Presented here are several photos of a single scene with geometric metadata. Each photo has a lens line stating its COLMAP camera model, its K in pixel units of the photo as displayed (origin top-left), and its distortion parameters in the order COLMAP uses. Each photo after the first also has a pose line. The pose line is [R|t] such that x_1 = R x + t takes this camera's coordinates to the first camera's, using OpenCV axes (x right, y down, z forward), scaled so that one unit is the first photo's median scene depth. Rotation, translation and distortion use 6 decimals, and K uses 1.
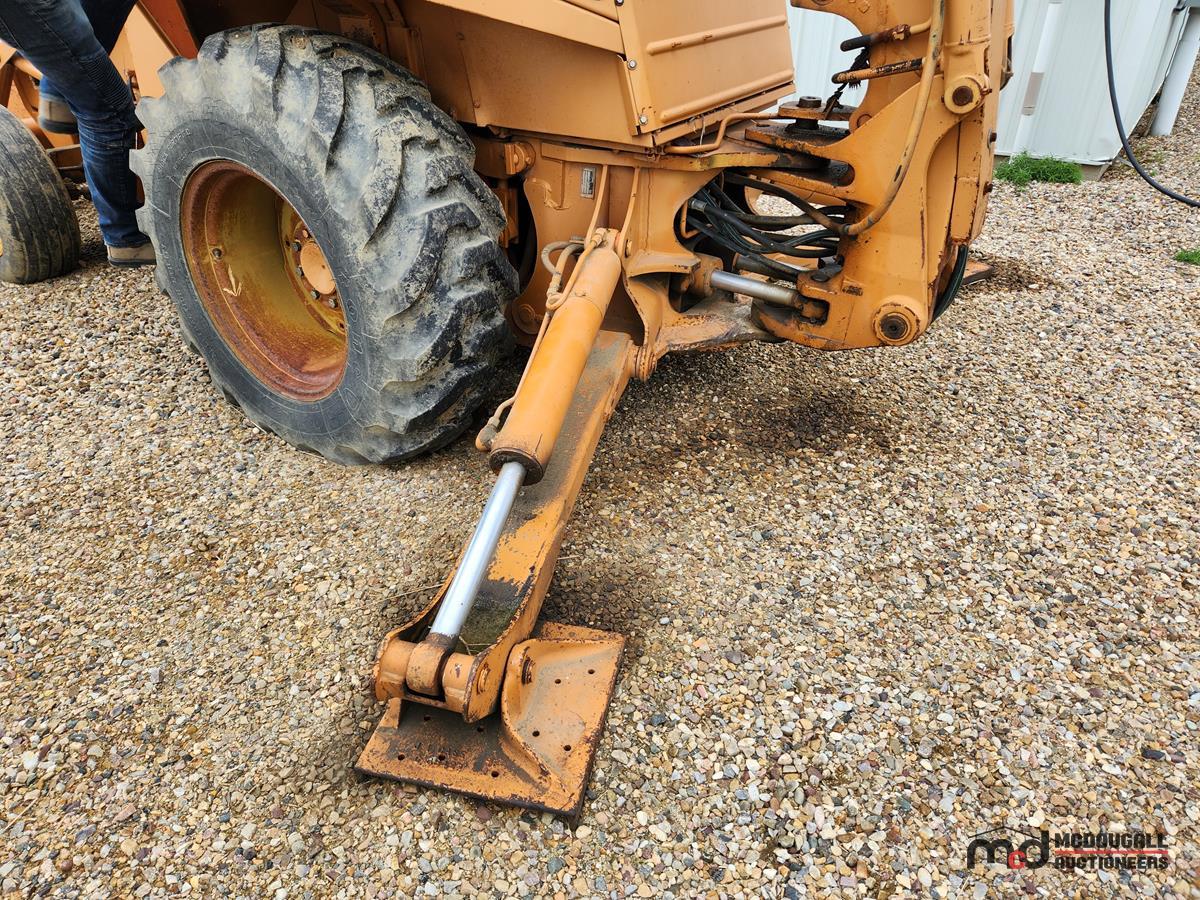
lens RADIAL K [[801.5, 0, 592.2], [0, 801.5, 440.2], [0, 0, 1]] dist [0.074515, -0.063384]
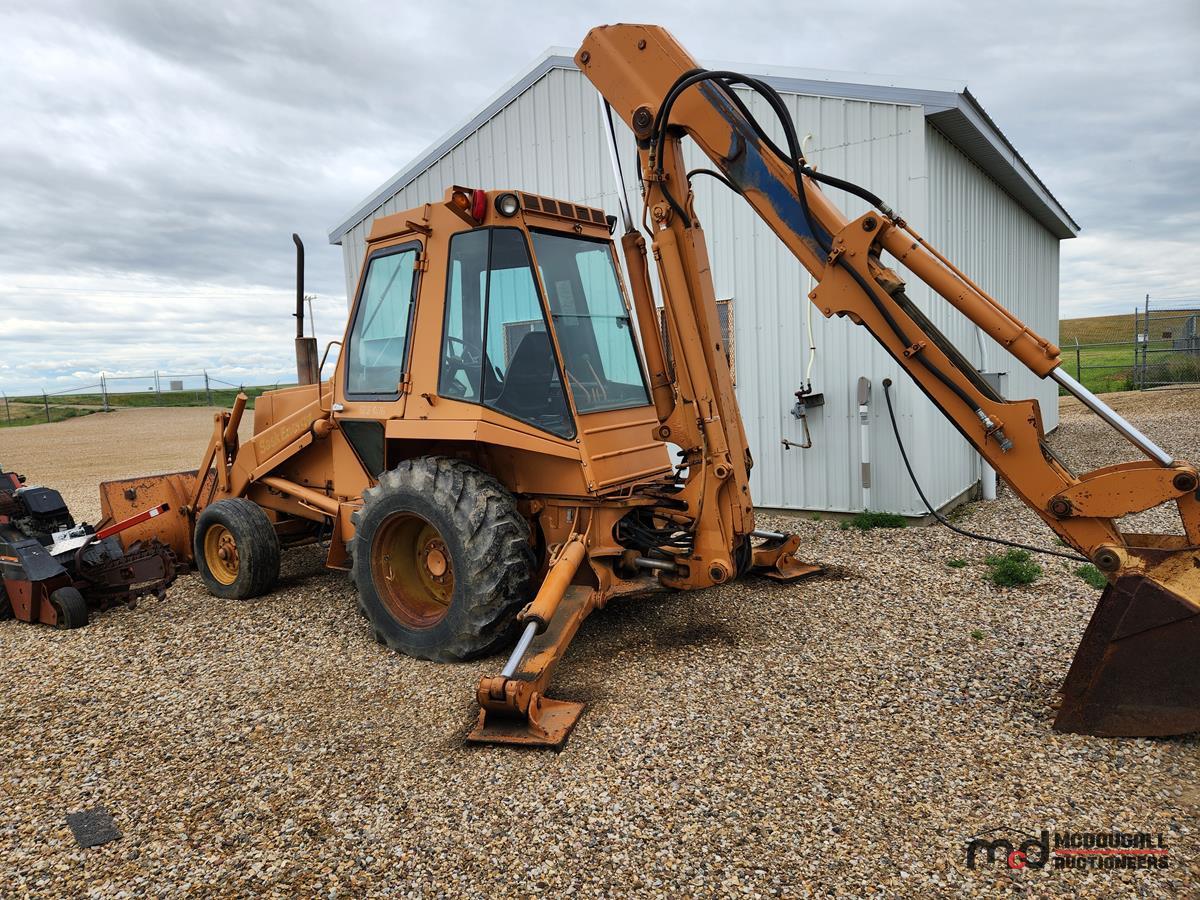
lens RADIAL K [[801.5, 0, 590.1], [0, 801.5, 452.2], [0, 0, 1]] dist [0.074515, -0.063384]
pose [[0.999103, -0.038852, -0.016815, 0.094868], [0.027475, 0.897259, -0.440648, 0.481167], [0.032207, 0.439791, 0.897522, -0.999323]]
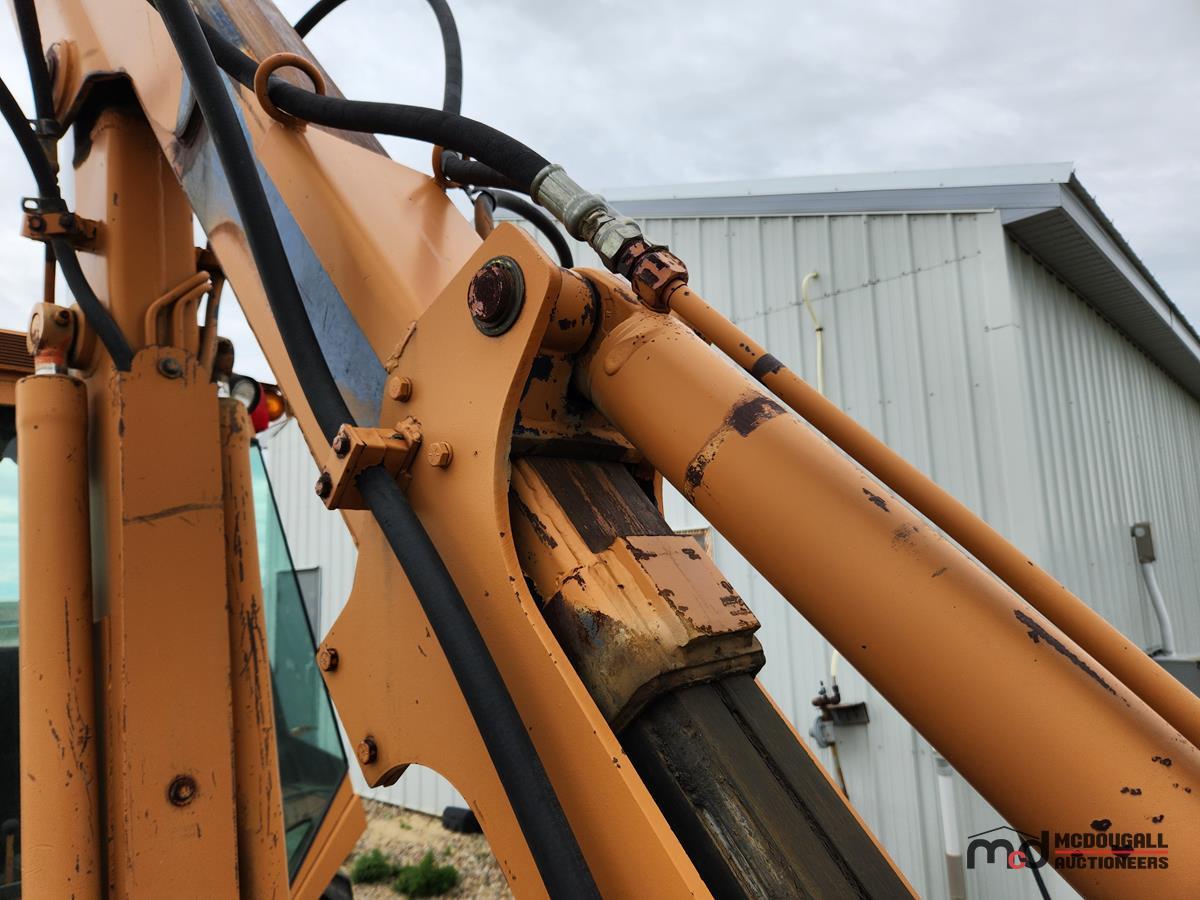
lens RADIAL K [[801.5, 0, 606.4], [0, 801.5, 449.2], [0, 0, 1]] dist [0.074515, -0.063384]
pose [[0.989213, -0.048675, -0.138163, 0.787817], [-0.052909, 0.760786, -0.646843, -0.506210], [0.136598, 0.647175, 0.750004, 0.227413]]
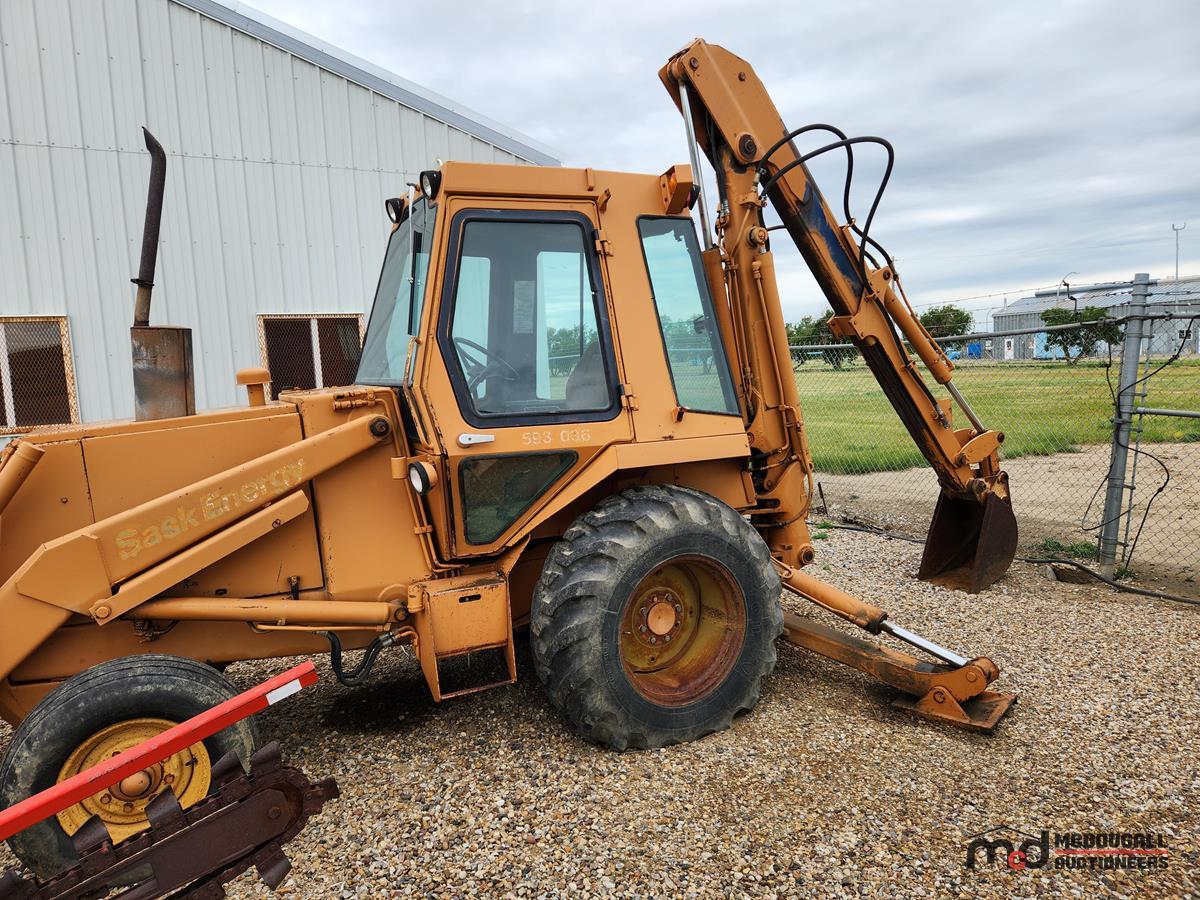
lens RADIAL K [[801.5, 0, 598.7], [0, 801.5, 439.6], [0, 0, 1]] dist [0.074515, -0.063384]
pose [[0.457921, -0.098612, 0.883507, -1.981980], [0.503786, 0.847629, -0.166505, -0.347866], [-0.732467, 0.521345, 0.437827, 0.235247]]
